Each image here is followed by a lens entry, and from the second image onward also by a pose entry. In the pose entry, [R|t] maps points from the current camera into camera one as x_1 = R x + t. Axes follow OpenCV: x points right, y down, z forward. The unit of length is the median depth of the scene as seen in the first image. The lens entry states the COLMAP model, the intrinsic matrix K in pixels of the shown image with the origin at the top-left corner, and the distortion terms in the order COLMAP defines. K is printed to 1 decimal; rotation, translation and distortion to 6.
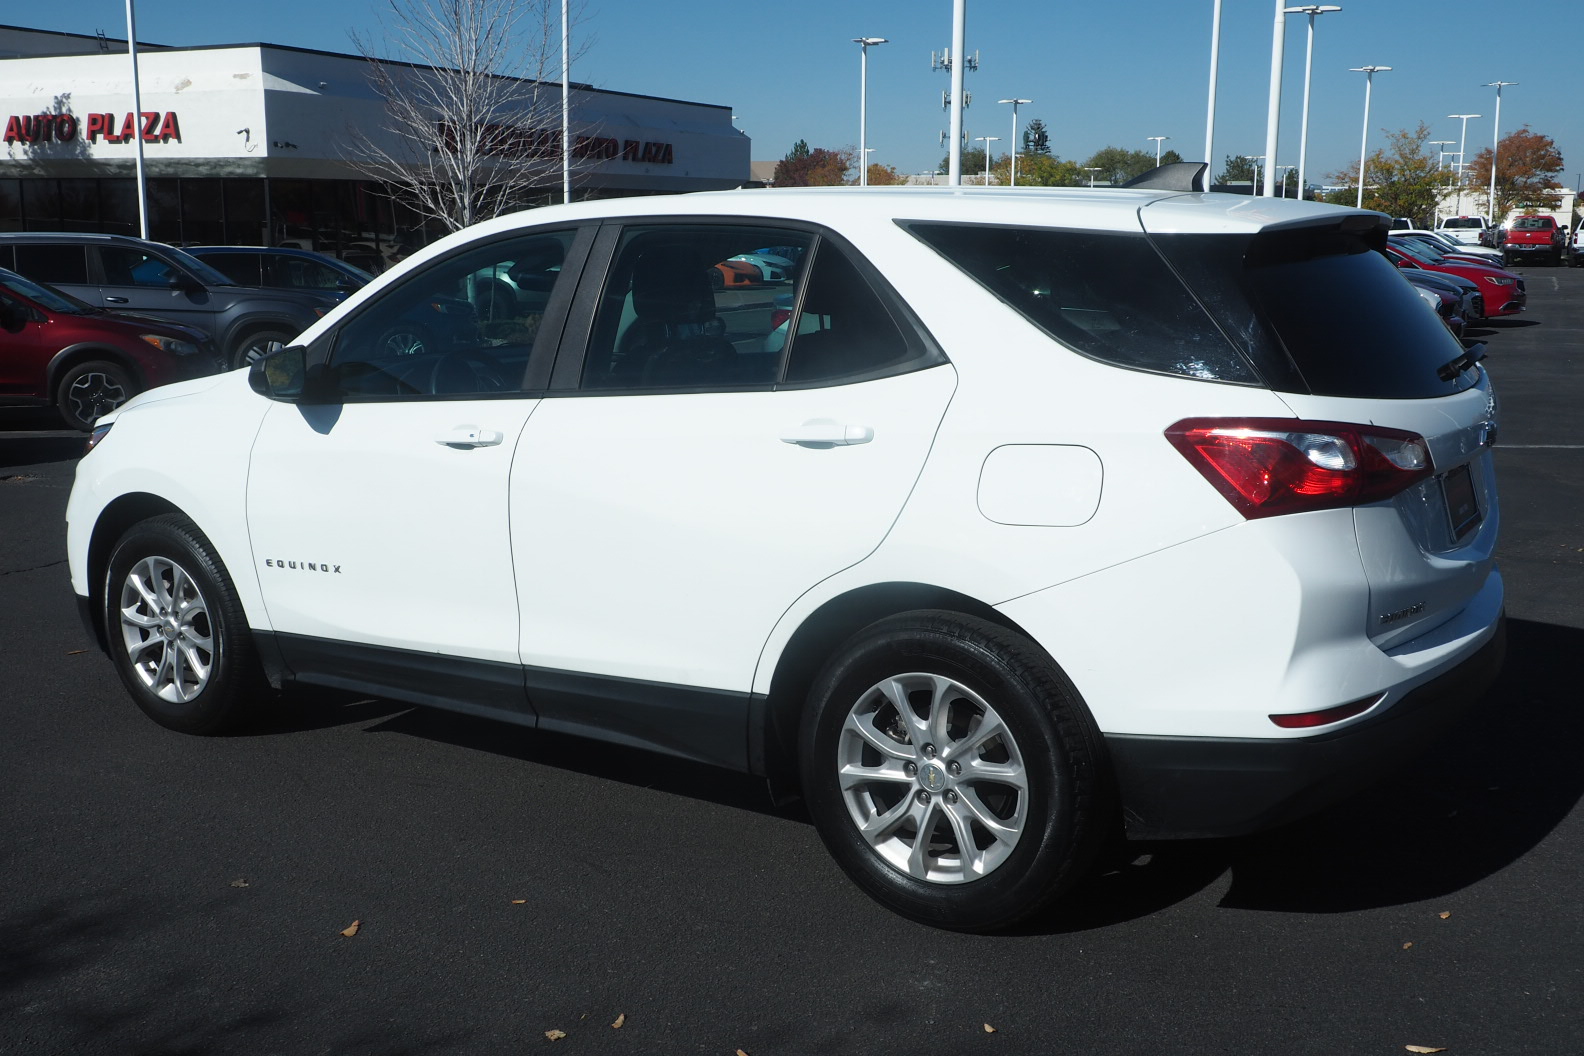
lens RADIAL K [[1522.3, 0, 797.0], [0, 1522.3, 522.6], [0, 0, 1]] dist [-0.014768, 0.000000]
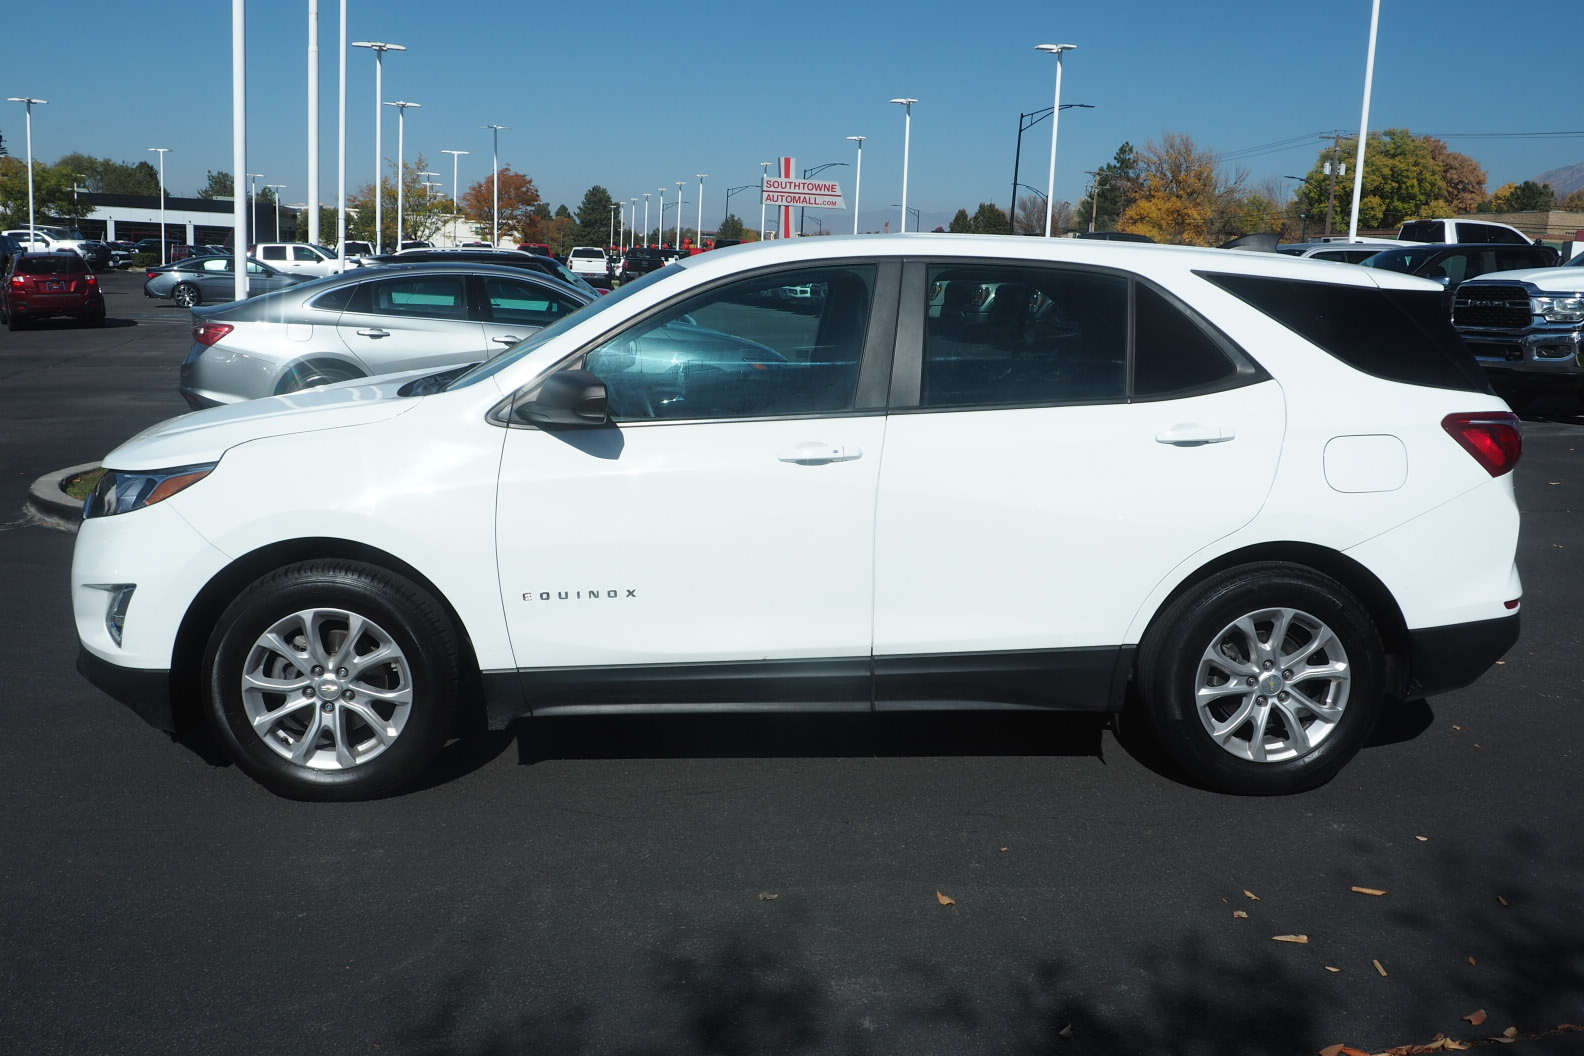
lens RADIAL K [[1433.3, 0, 782.0], [0, 1433.3, 537.2], [0, 0, 1]] dist [0.009660, -0.007003]
pose [[0.794991, -0.080925, 0.601200, -0.769533], [0.075428, 0.996558, 0.034402, -0.030503], [-0.601914, 0.017998, 0.798358, 0.180941]]
